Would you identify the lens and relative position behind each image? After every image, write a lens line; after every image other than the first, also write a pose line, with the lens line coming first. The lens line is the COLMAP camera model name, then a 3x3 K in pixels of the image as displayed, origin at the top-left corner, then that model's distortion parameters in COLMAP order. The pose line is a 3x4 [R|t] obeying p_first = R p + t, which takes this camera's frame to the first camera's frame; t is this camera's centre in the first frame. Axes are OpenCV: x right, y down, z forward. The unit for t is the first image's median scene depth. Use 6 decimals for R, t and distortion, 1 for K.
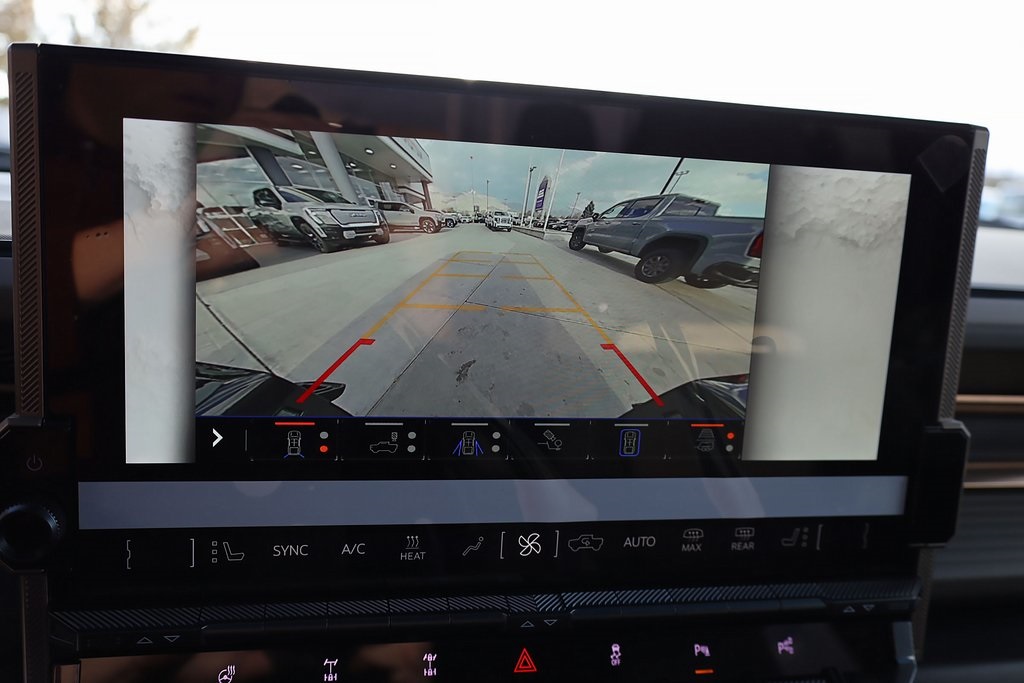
lens RADIAL K [[894.0, 0, 503.9], [0, 894.0, 350.9], [0, 0, 1]] dist [-0.020592, 0.022632]
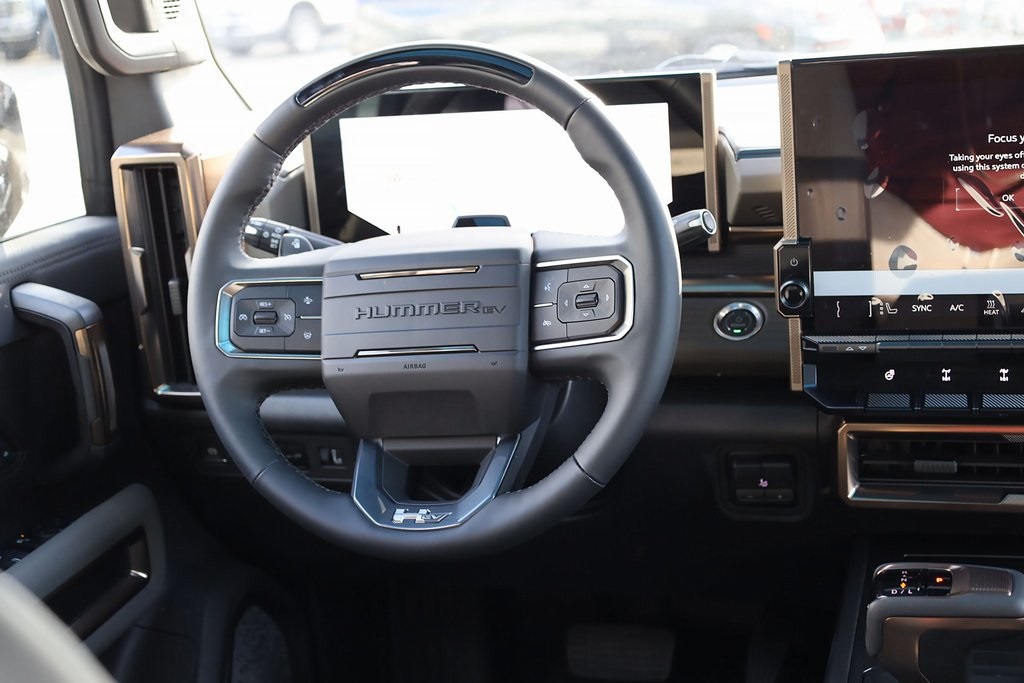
lens RADIAL K [[1464.5, 0, 492.1], [0, 1464.5, 346.2], [0, 0, 1]] dist [-0.004157, 0.000000]
pose [[0.860381, -0.001535, -0.509649, 0.508496], [0.063663, 0.992487, 0.104485, -0.068461], [0.505660, -0.122343, 0.854014, -1.928681]]
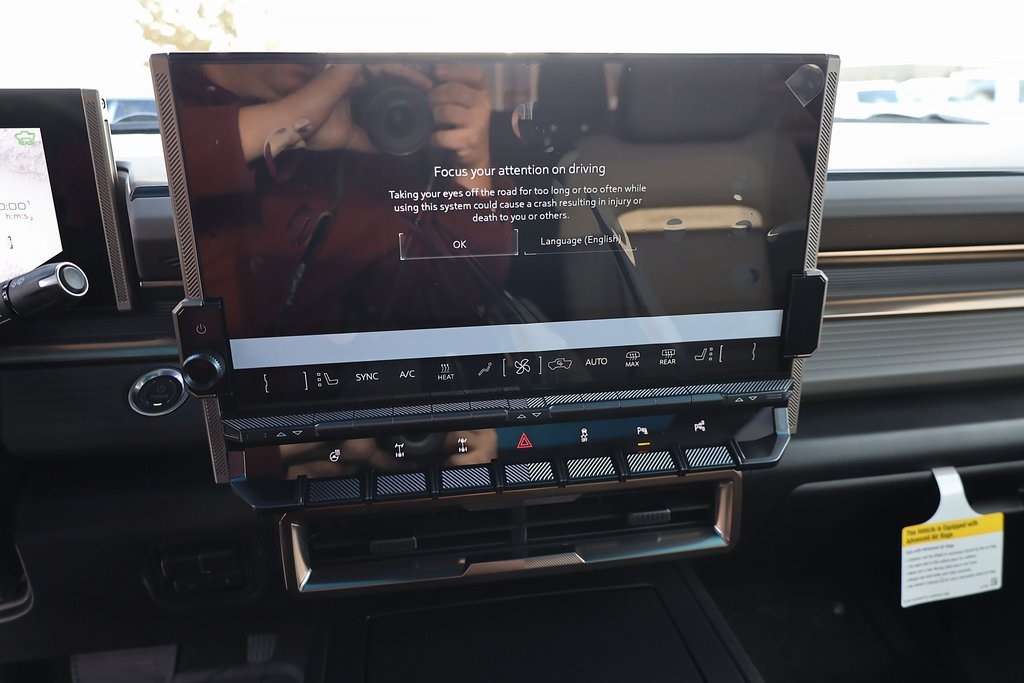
lens RADIAL K [[709.4, 0, 514.7], [0, 709.4, 347.3], [0, 0, 1]] dist [-0.001425, -0.004255]
pose [[0.996668, -0.048294, -0.065734, 0.095866], [0.058239, 0.985570, 0.158937, -0.009298], [0.057110, -0.162235, 0.985098, -0.188441]]
